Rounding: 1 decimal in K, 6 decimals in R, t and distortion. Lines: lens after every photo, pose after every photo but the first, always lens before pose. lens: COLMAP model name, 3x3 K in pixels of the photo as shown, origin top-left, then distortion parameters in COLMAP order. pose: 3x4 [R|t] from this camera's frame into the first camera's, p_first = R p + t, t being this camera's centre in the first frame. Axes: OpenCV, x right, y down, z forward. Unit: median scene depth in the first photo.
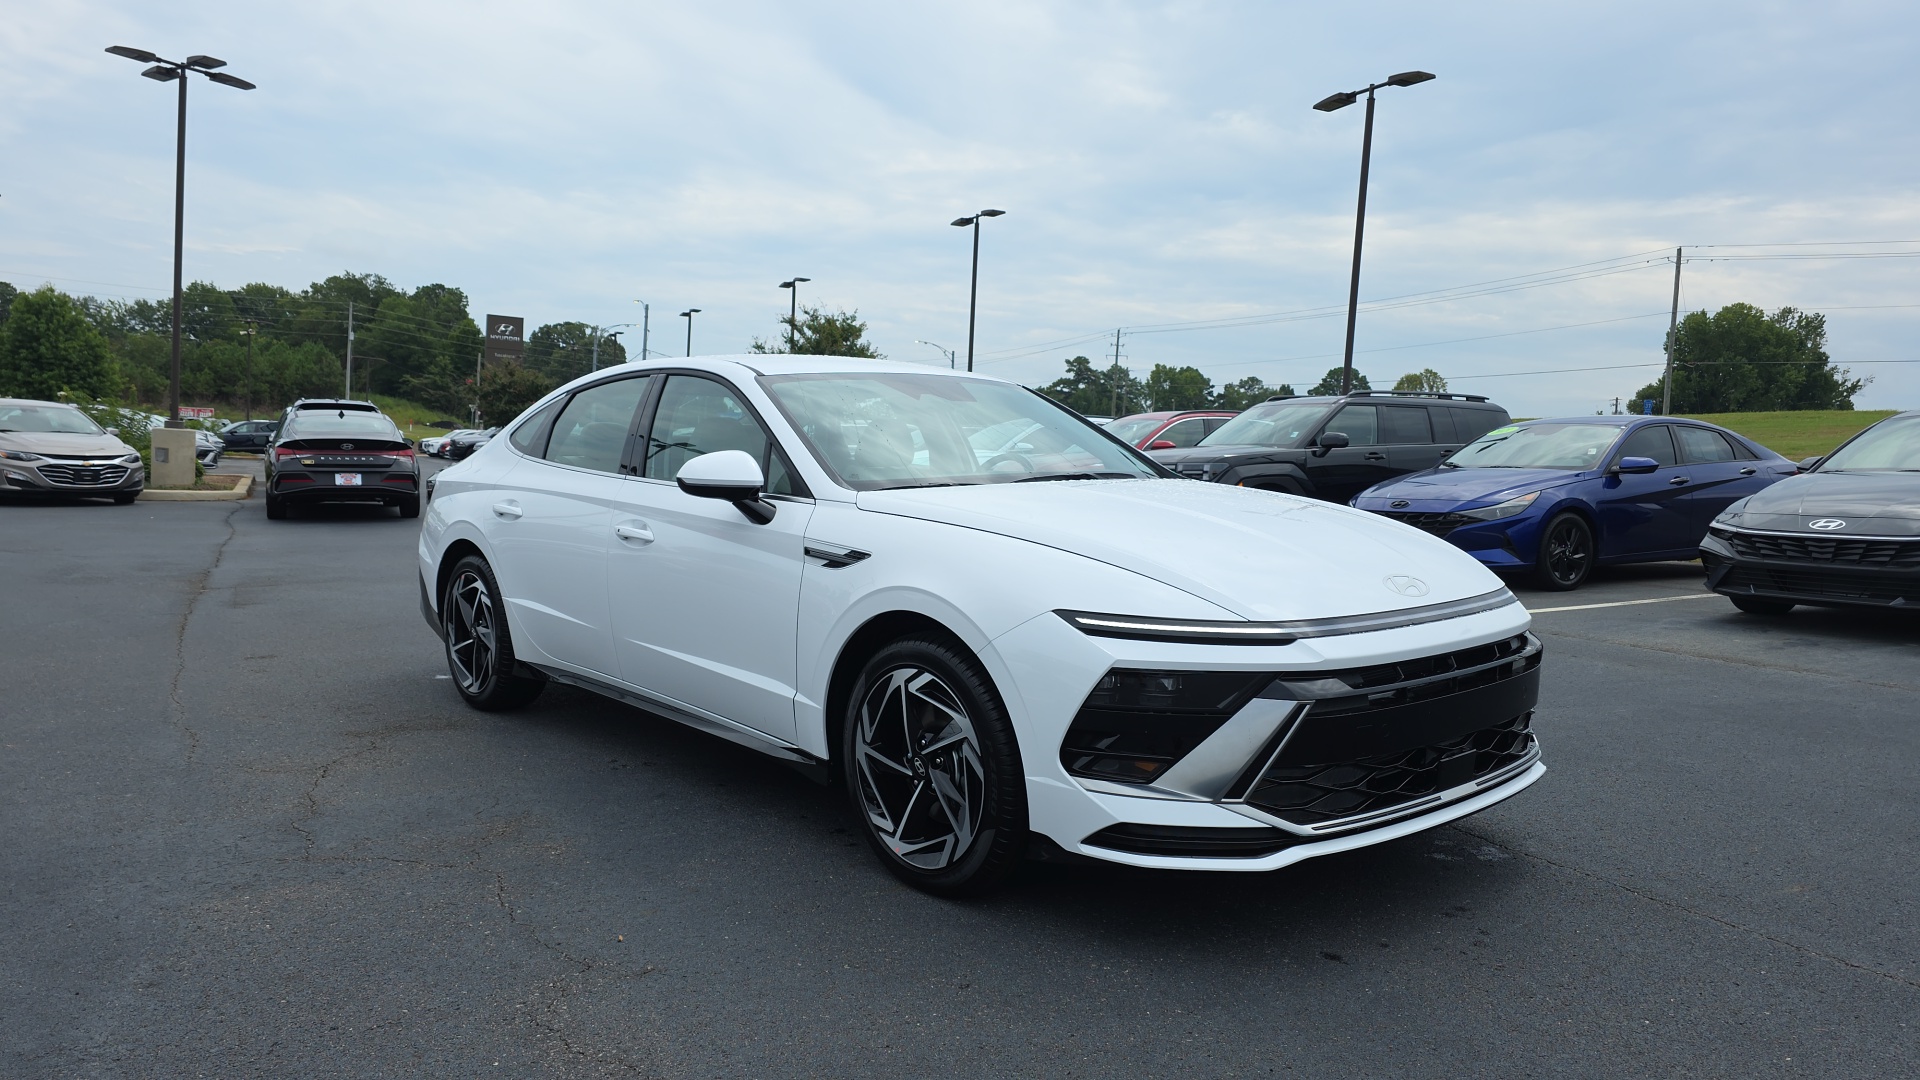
lens RADIAL K [[1340.0, 0, 911.2], [0, 1340.0, 545.0], [0, 0, 1]] dist [0.072212, -0.077012]
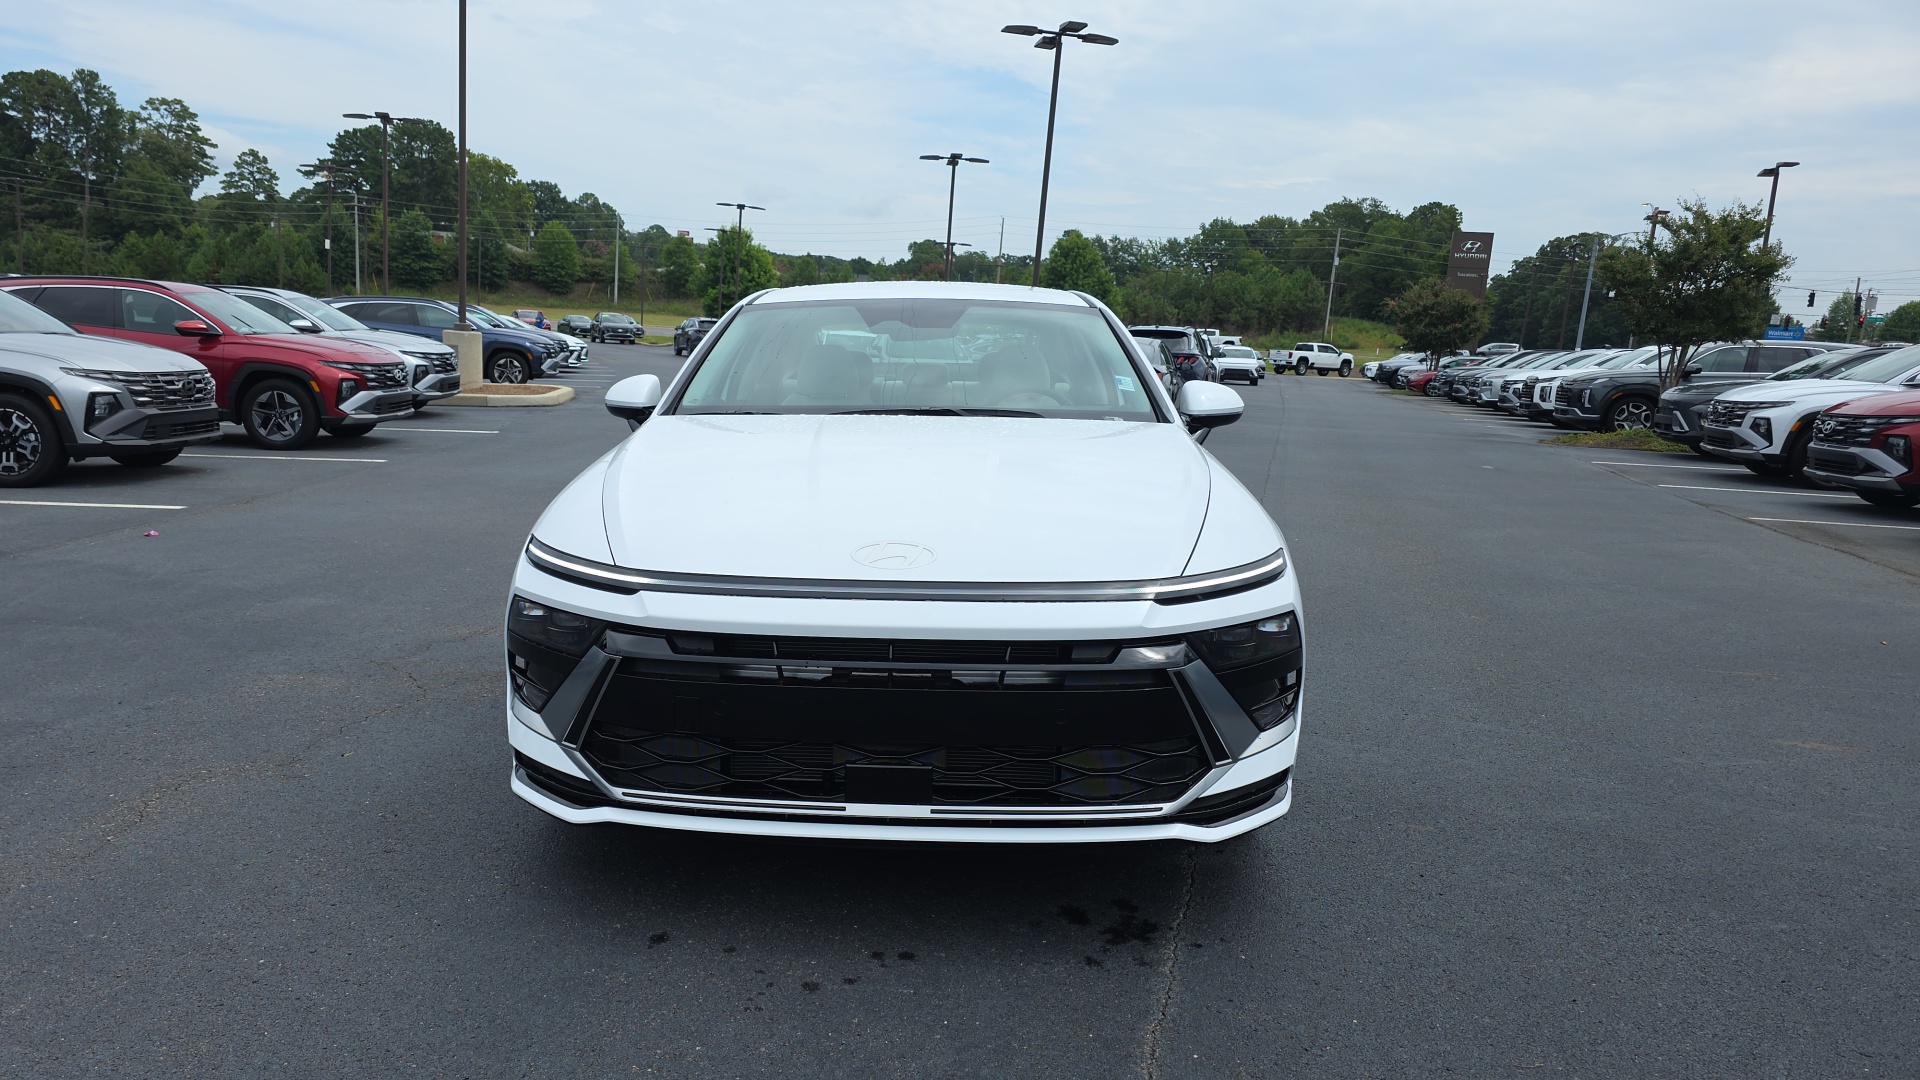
lens RADIAL K [[1340.0, 0, 911.2], [0, 1340.0, 545.0], [0, 0, 1]] dist [0.072212, -0.077012]
pose [[0.703532, 0.107836, -0.702435, 0.101204], [-0.068372, 0.994106, 0.084133, -0.004864], [0.707367, -0.011164, 0.706758, 0.046097]]
